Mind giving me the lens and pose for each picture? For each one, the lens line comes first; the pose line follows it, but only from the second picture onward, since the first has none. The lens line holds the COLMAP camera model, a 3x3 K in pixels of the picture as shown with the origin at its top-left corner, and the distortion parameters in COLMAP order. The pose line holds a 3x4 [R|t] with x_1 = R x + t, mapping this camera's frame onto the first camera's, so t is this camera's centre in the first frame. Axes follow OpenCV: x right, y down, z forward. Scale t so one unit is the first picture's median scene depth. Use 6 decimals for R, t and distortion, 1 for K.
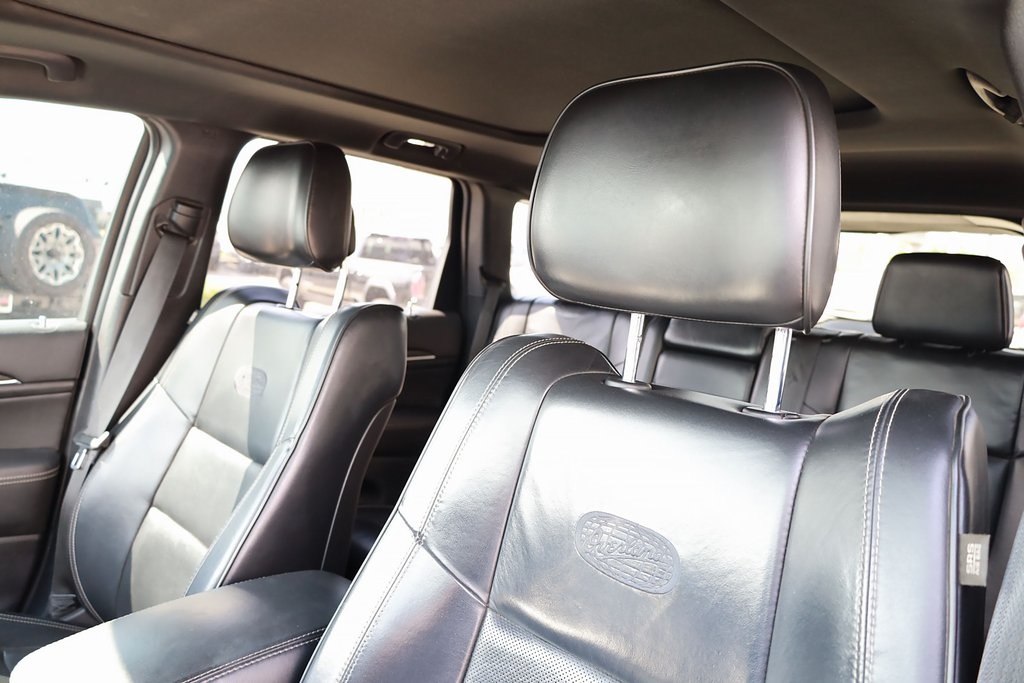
lens RADIAL K [[709.7, 0, 512.0], [0, 709.7, 341.5], [0, 0, 1]] dist [-0.004894, -0.004565]
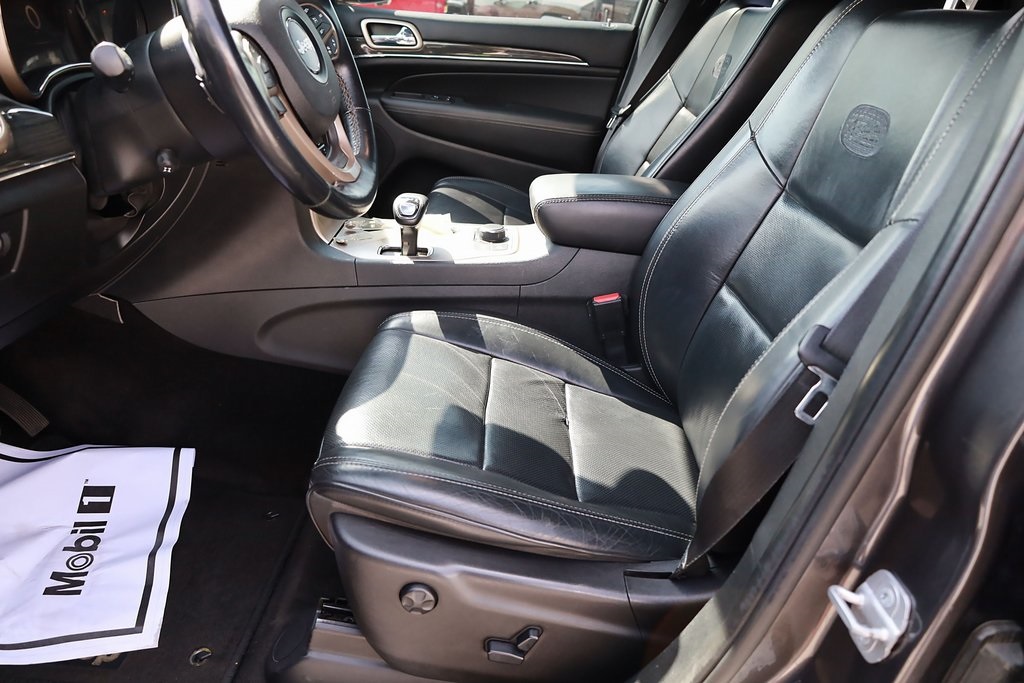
lens RADIAL K [[709.7, 0, 512.0], [0, 709.7, 341.5], [0, 0, 1]] dist [-0.004894, -0.004565]
pose [[0.693757, 0.302742, -0.653489, 0.338630], [-0.119811, 0.943230, 0.309777, 0.164071], [0.710173, -0.136614, 0.690645, -0.217555]]
